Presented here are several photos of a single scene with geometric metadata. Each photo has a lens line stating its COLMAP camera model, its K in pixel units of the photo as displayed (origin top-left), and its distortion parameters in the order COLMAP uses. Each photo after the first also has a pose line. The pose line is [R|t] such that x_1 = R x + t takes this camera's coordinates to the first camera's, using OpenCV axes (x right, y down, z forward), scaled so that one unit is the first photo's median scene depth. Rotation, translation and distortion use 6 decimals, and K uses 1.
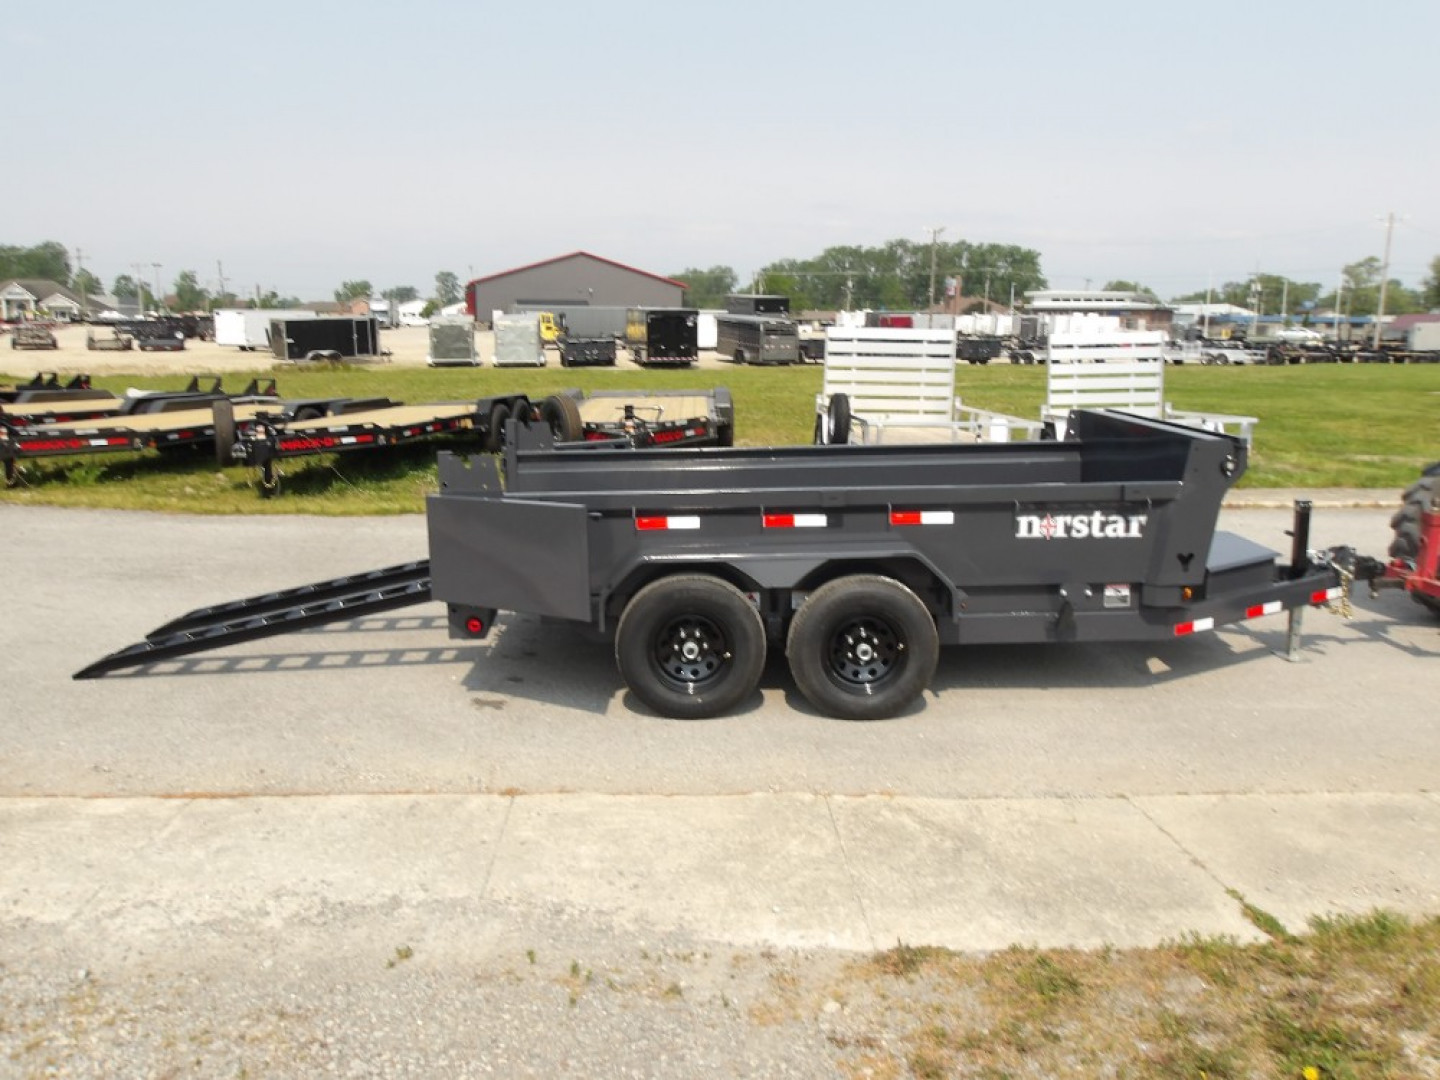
lens RADIAL K [[1175.3, 0, 726.9], [0, 1175.3, 527.6], [0, 0, 1]] dist [-0.001024, 0.001769]
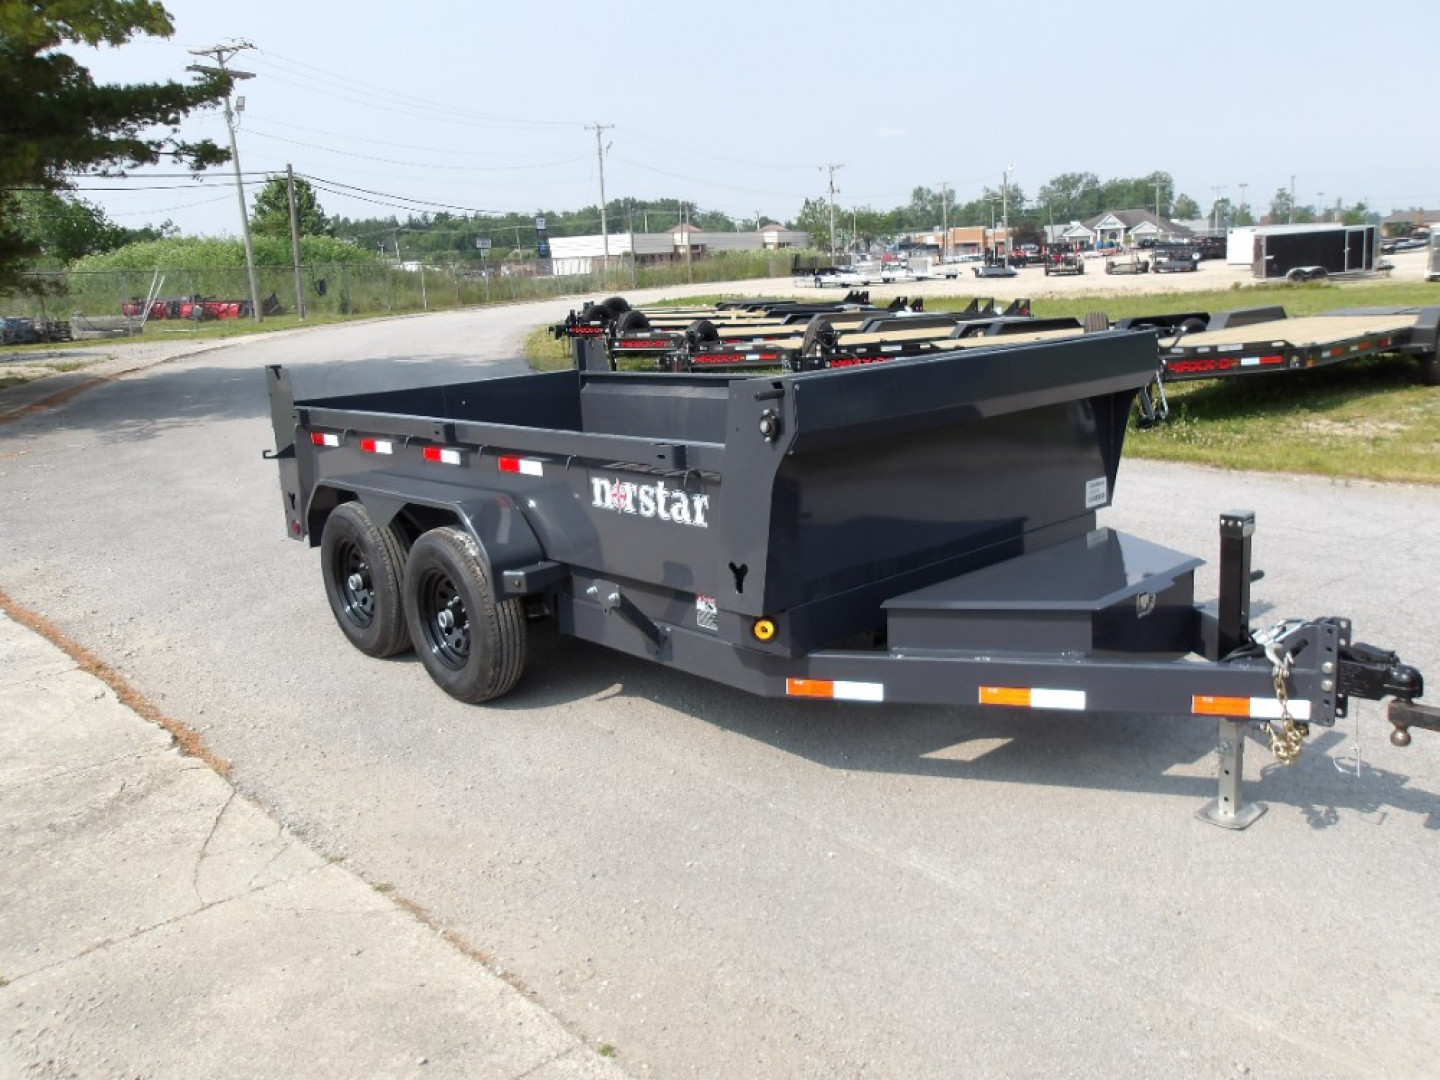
lens RADIAL K [[1175.3, 0, 726.9], [0, 1175.3, 527.6], [0, 0, 1]] dist [-0.001024, 0.001769]
pose [[0.647718, 0.130034, -0.750701, 0.083588], [-0.080683, 0.991494, 0.102128, -0.005838], [0.757596, -0.005581, 0.652700, 0.058127]]
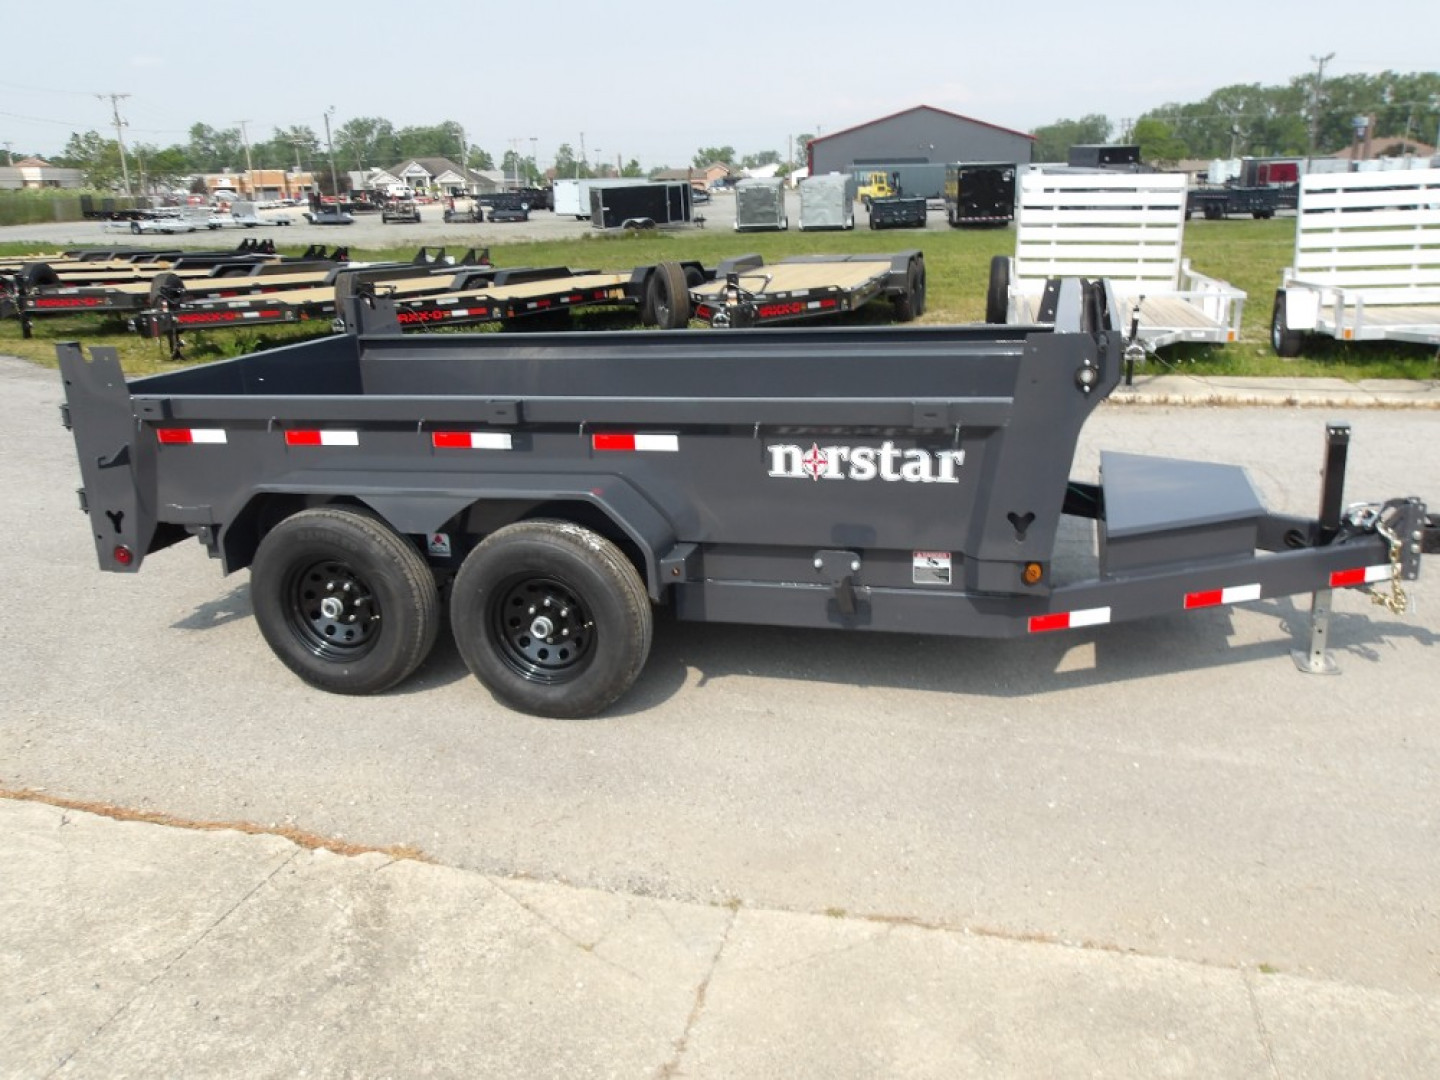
lens RADIAL K [[1175.3, 0, 726.9], [0, 1175.3, 527.6], [0, 0, 1]] dist [-0.001024, 0.001769]
pose [[0.955168, 0.053879, -0.291120, 0.041705], [-0.020927, 0.993129, 0.115139, -0.003924], [0.295324, -0.103885, 0.949733, 0.033986]]
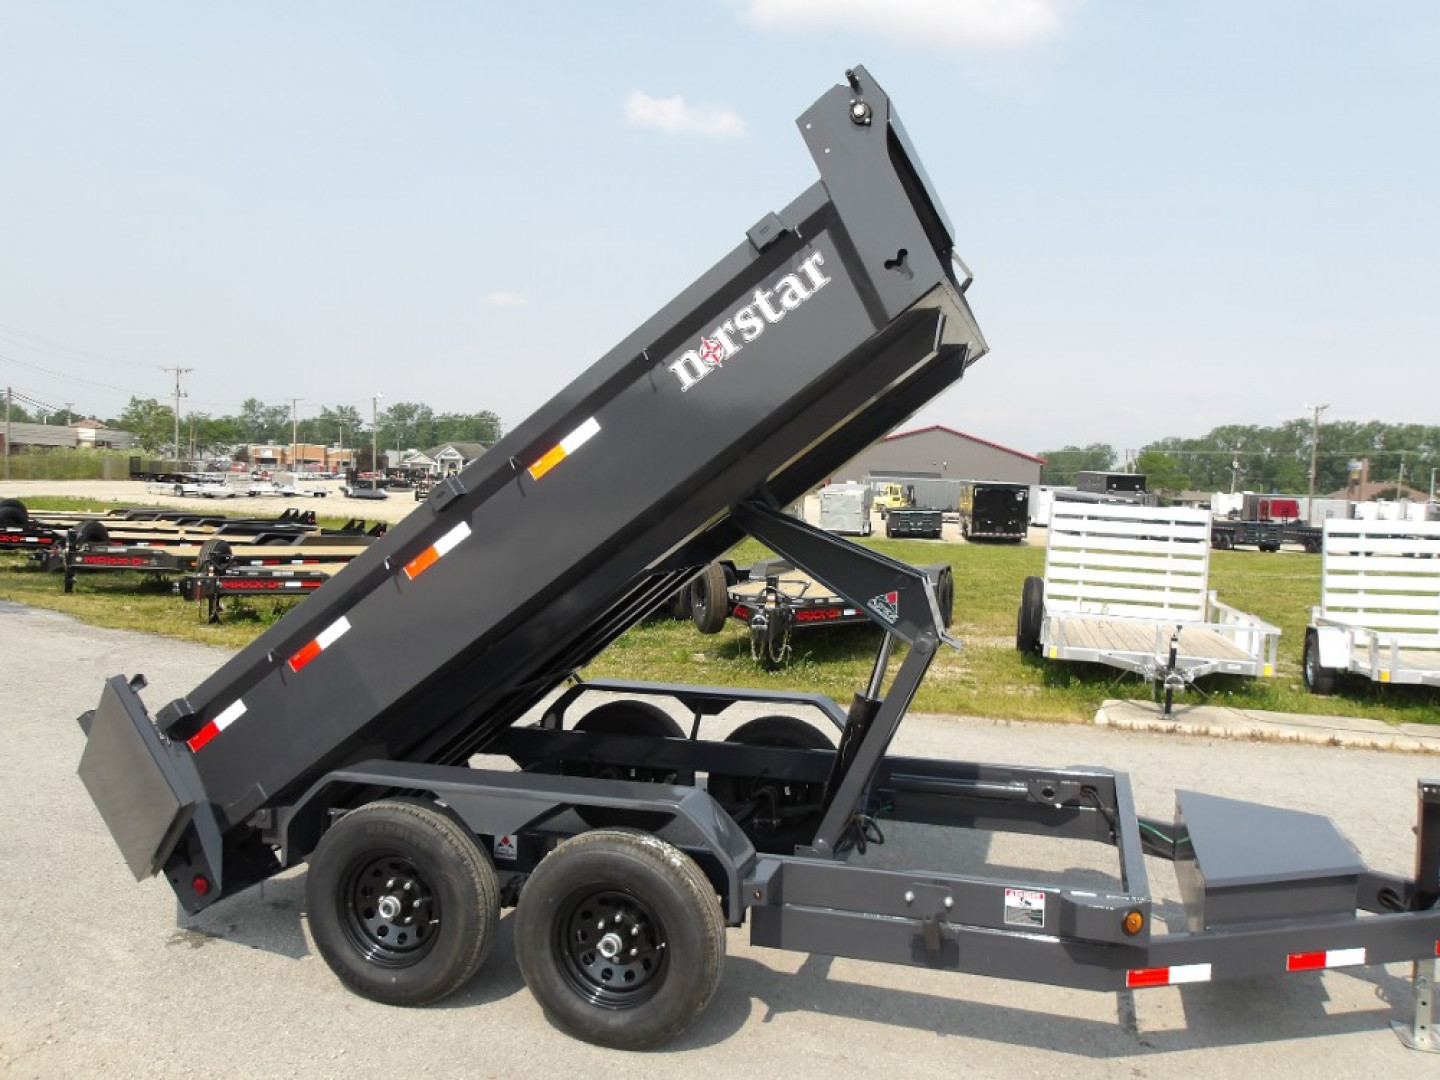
lens RADIAL K [[1175.3, 0, 726.9], [0, 1175.3, 527.6], [0, 0, 1]] dist [-0.001024, 0.001769]
pose [[0.950570, 0.041898, -0.307671, 0.036915], [-0.085840, 0.987698, -0.130705, -0.004964], [0.298409, 0.150655, 0.942473, 0.032279]]
